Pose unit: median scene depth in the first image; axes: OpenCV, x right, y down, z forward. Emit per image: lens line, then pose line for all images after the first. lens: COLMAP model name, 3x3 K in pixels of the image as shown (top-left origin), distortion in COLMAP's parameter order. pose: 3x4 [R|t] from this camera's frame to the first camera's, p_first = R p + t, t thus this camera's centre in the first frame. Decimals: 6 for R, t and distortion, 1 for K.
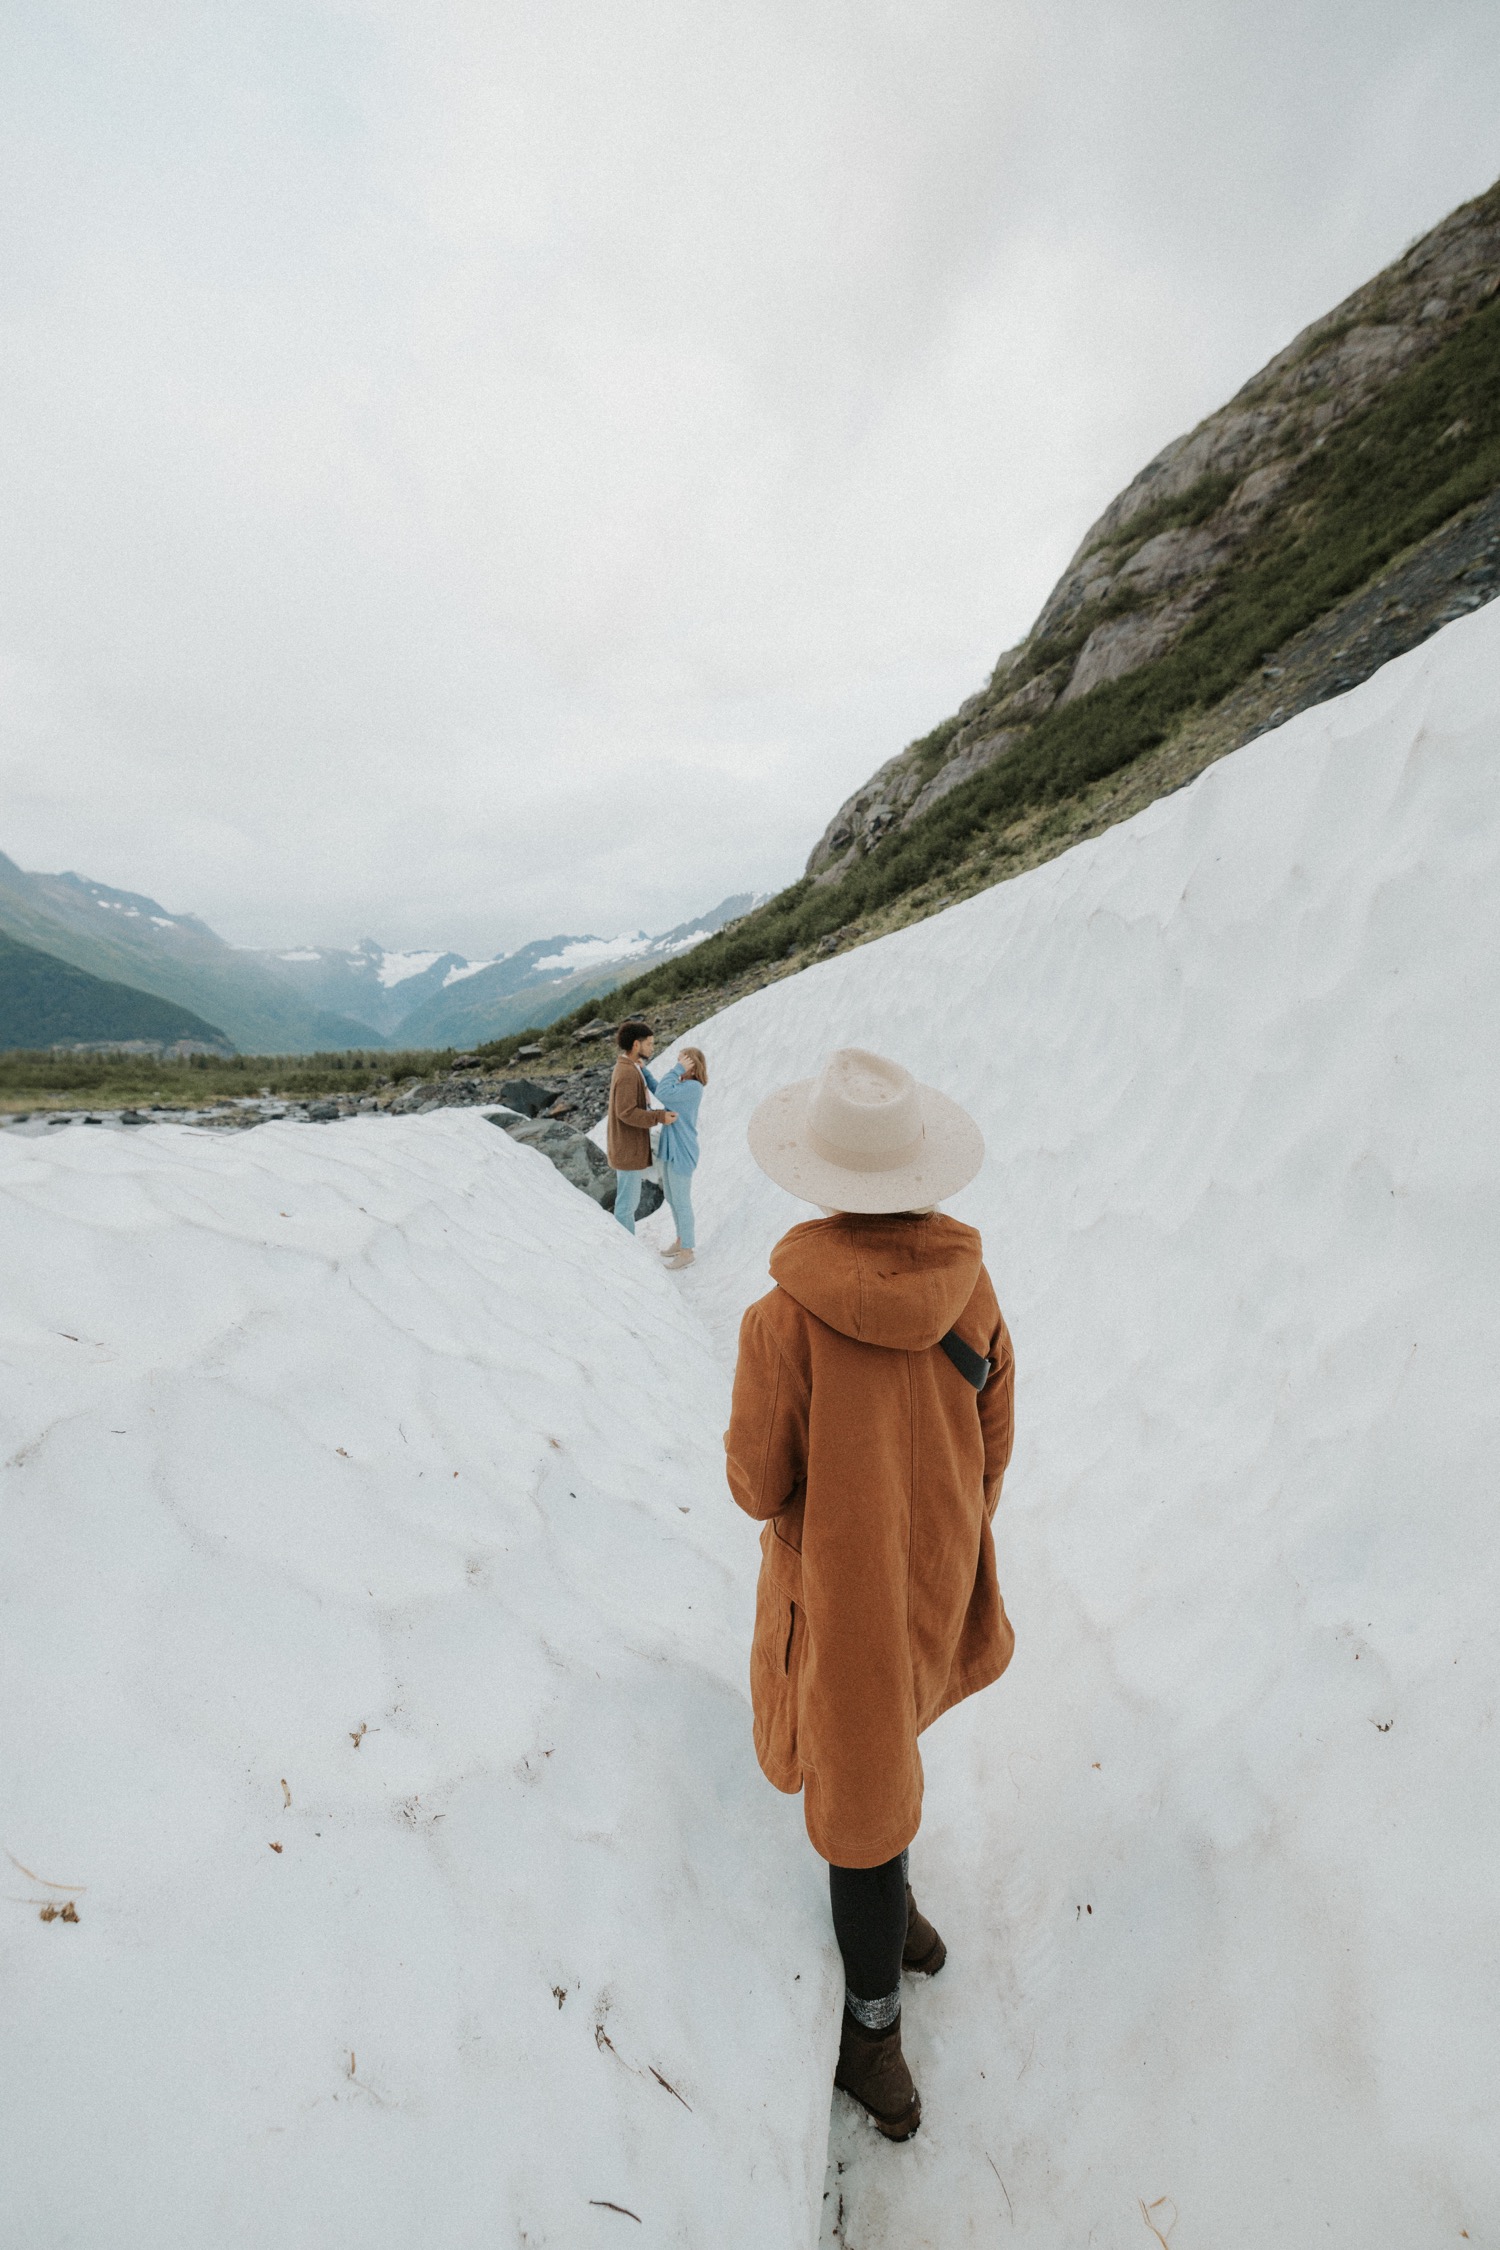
lens RADIAL K [[965.0, 0, 743.2], [0, 965.0, 1100.3], [0, 0, 1]] dist [0.013381, 0.000199]
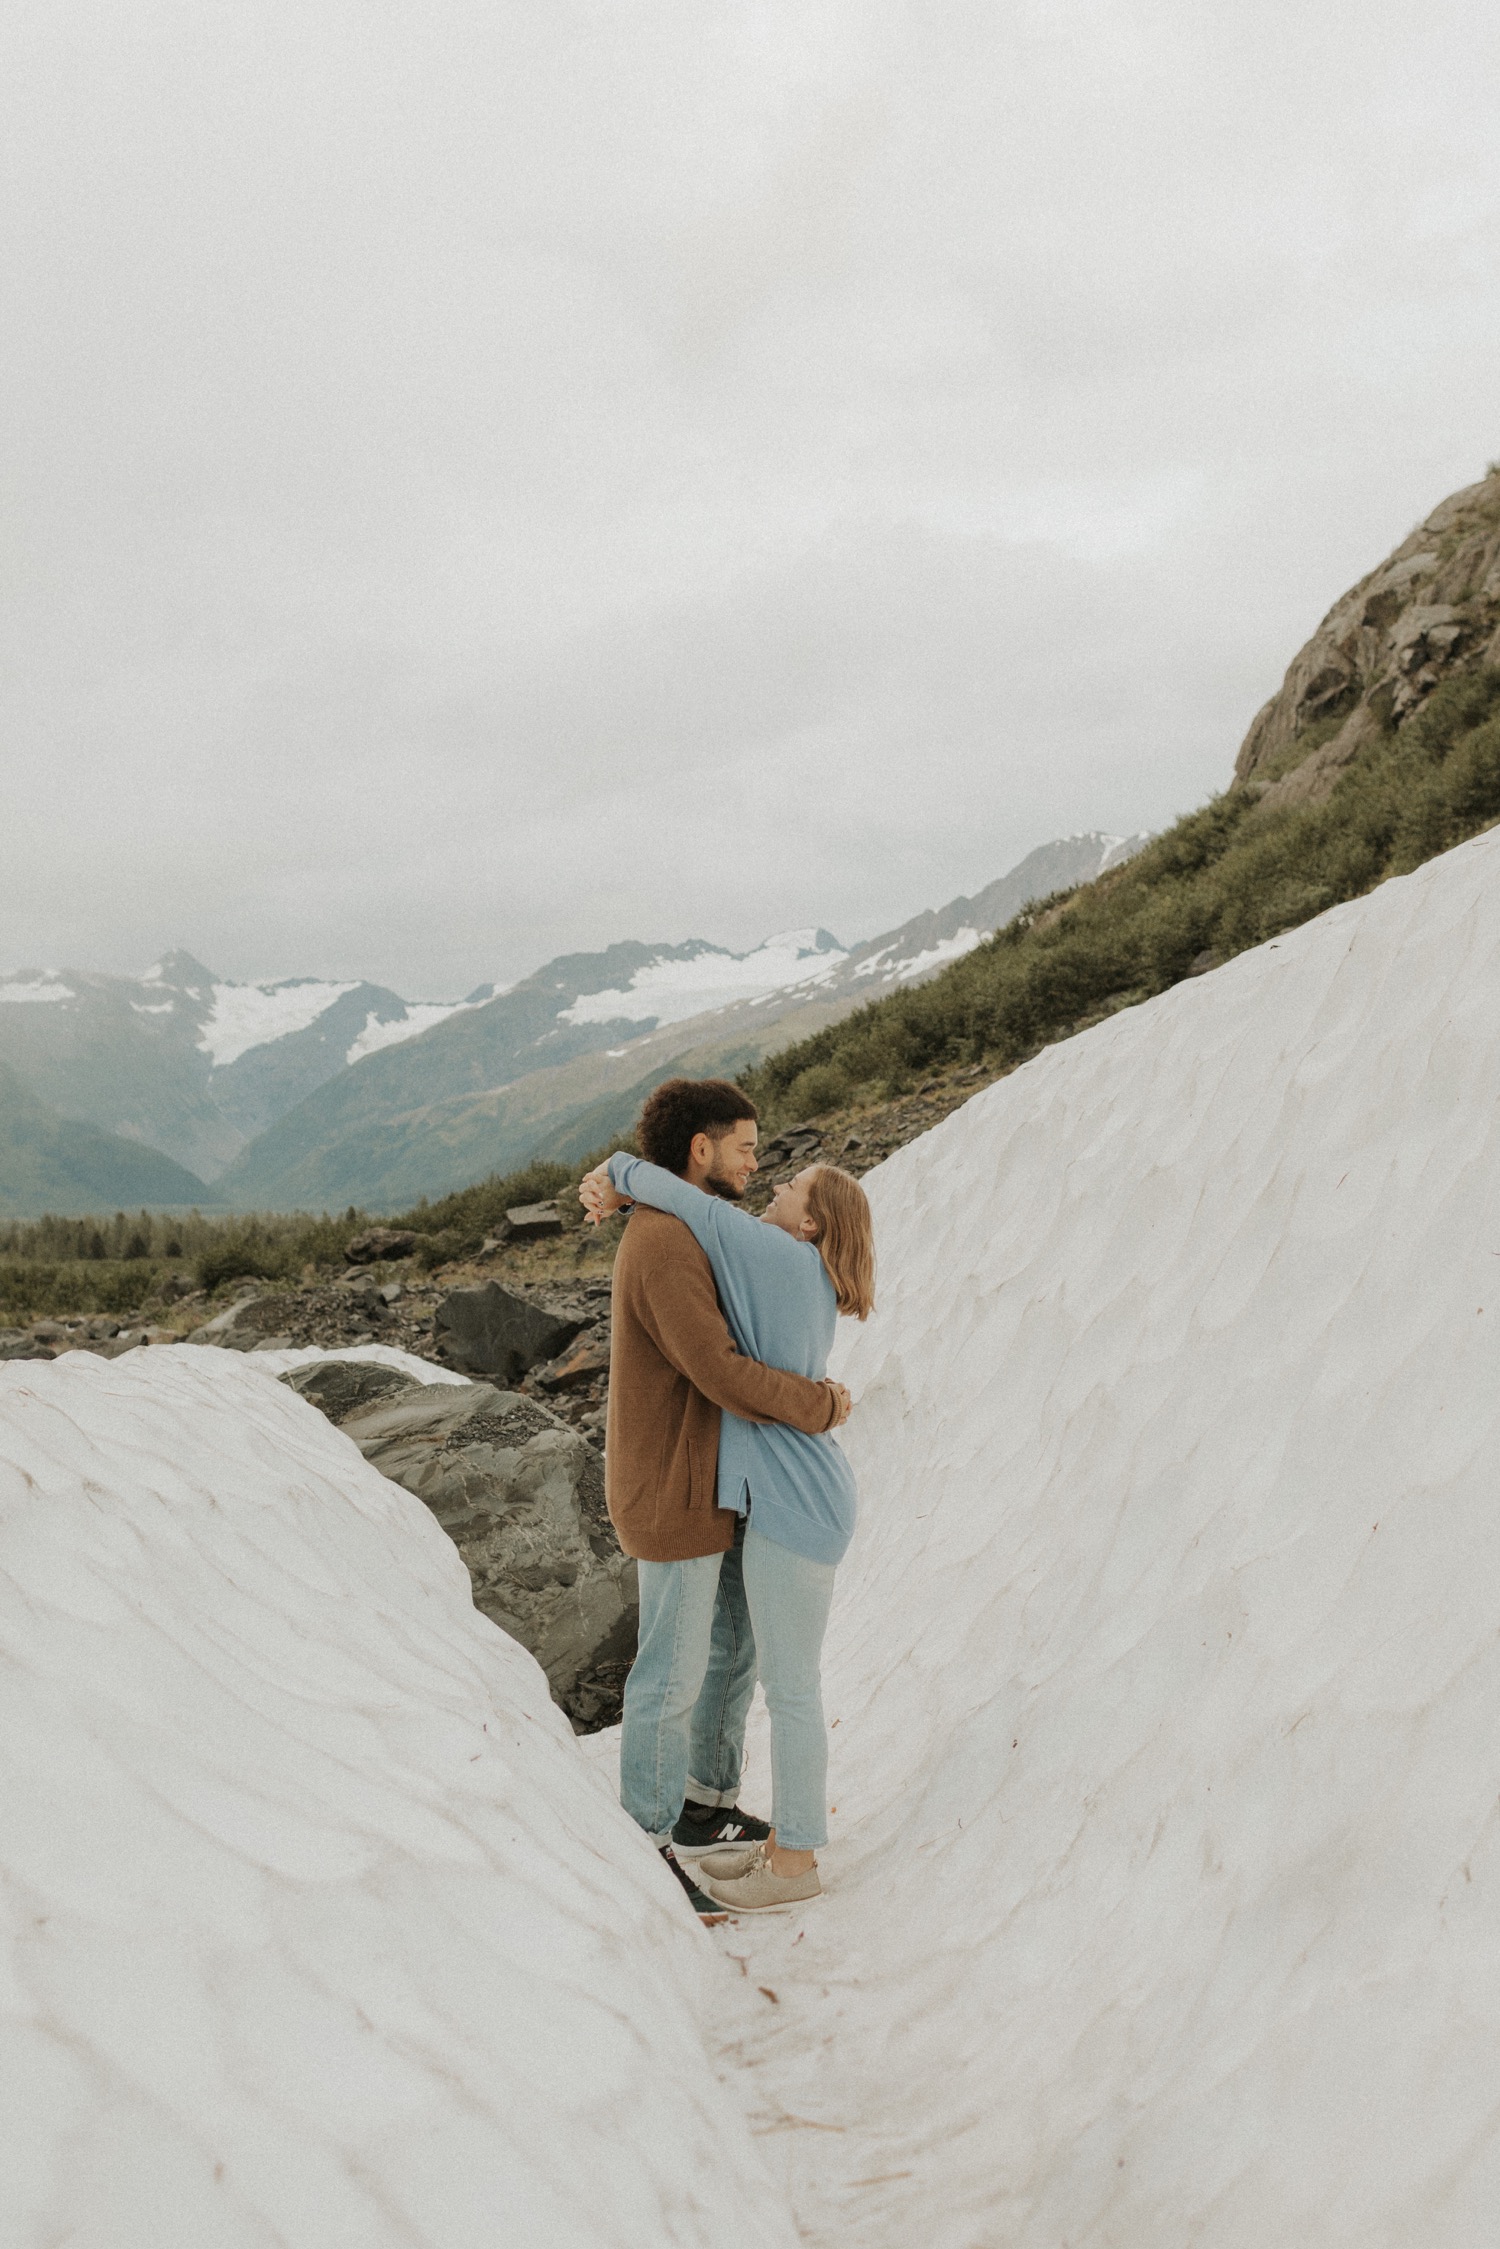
lens RADIAL K [[2334.2, 0, 690.8], [0, 2334.2, 1007.7], [0, 0, 1]] dist [0.000771, 0.005140]
pose [[0.985950, -0.001128, -0.167037, 0.004585], [-0.023527, 0.989071, -0.145549, 0.001738], [0.165375, 0.147433, 0.975148, 0.049924]]
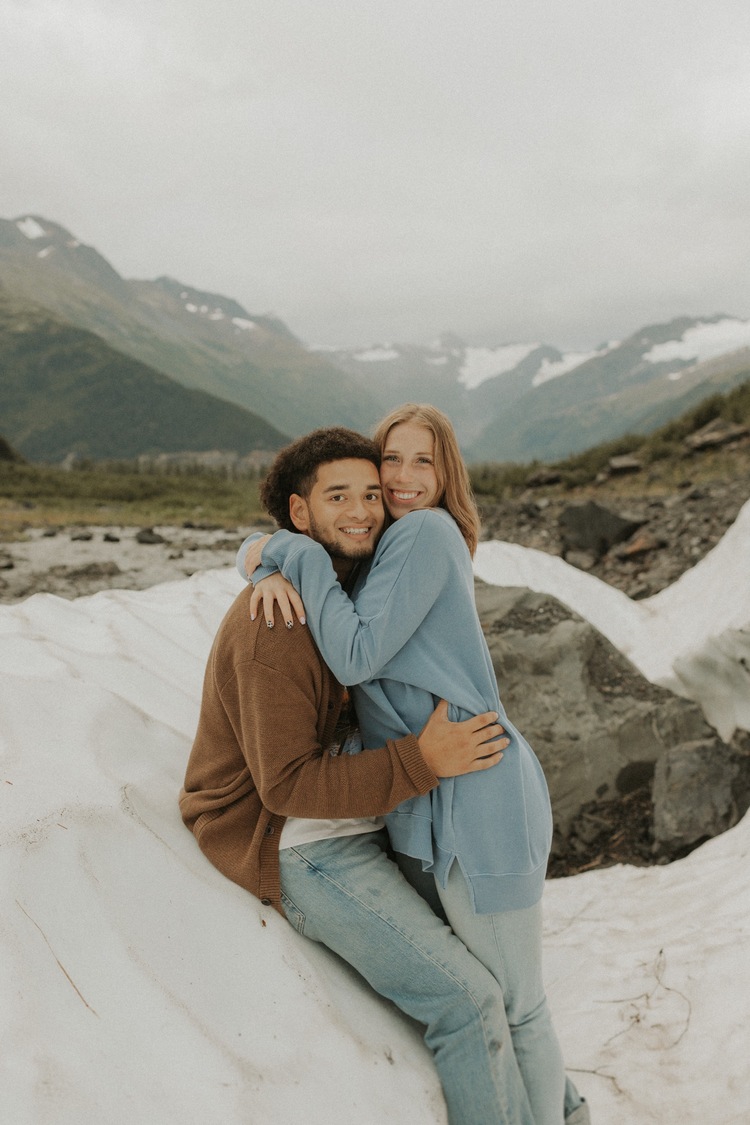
lens RADIAL K [[1090.8, 0, 372.6], [0, 1090.8, 549.2], [0, 0, 1]] dist [-0.007755, 0.020169]
pose [[0.889310, 0.040356, -0.455520, -0.005146], [-0.029832, 0.999096, 0.030273, -0.003688], [0.456330, -0.013333, 0.889711, 0.139931]]
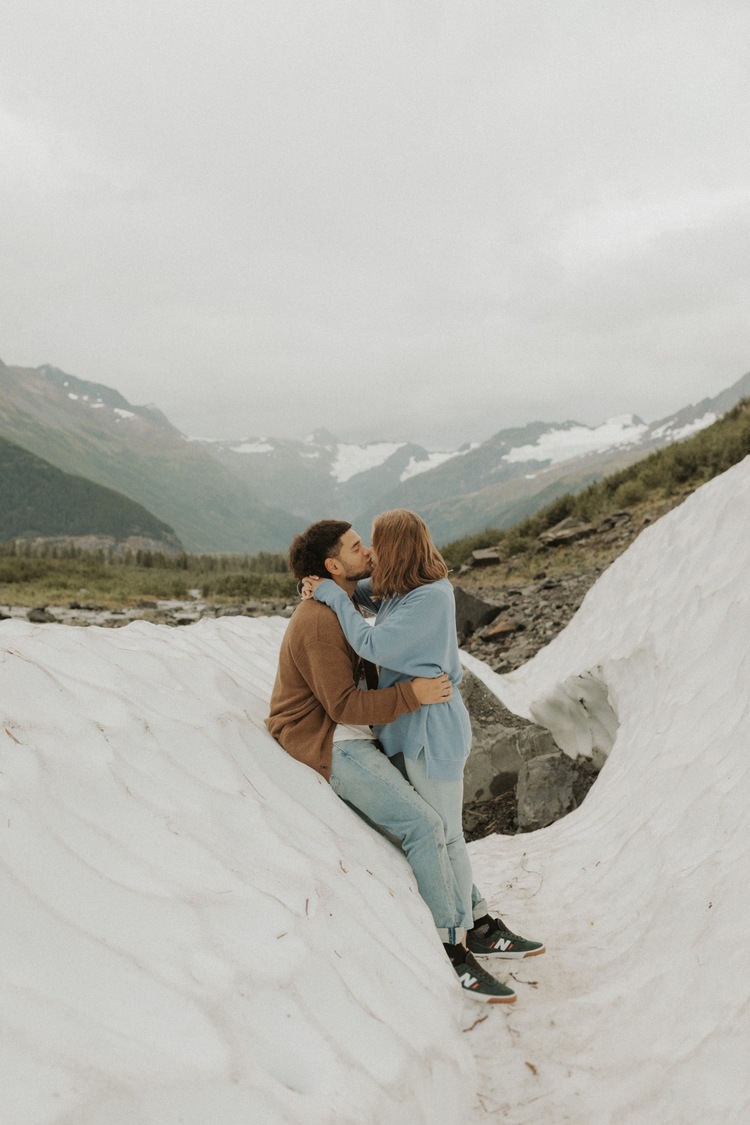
lens RADIAL K [[1090.8, 0, 372.6], [0, 1090.8, 549.2], [0, 0, 1]] dist [-0.007755, 0.020169]
pose [[0.939373, 0.023453, -0.342094, 0.004422], [-0.045665, 0.997328, -0.057020, 0.000403], [0.339842, 0.069184, 0.937934, 0.092642]]
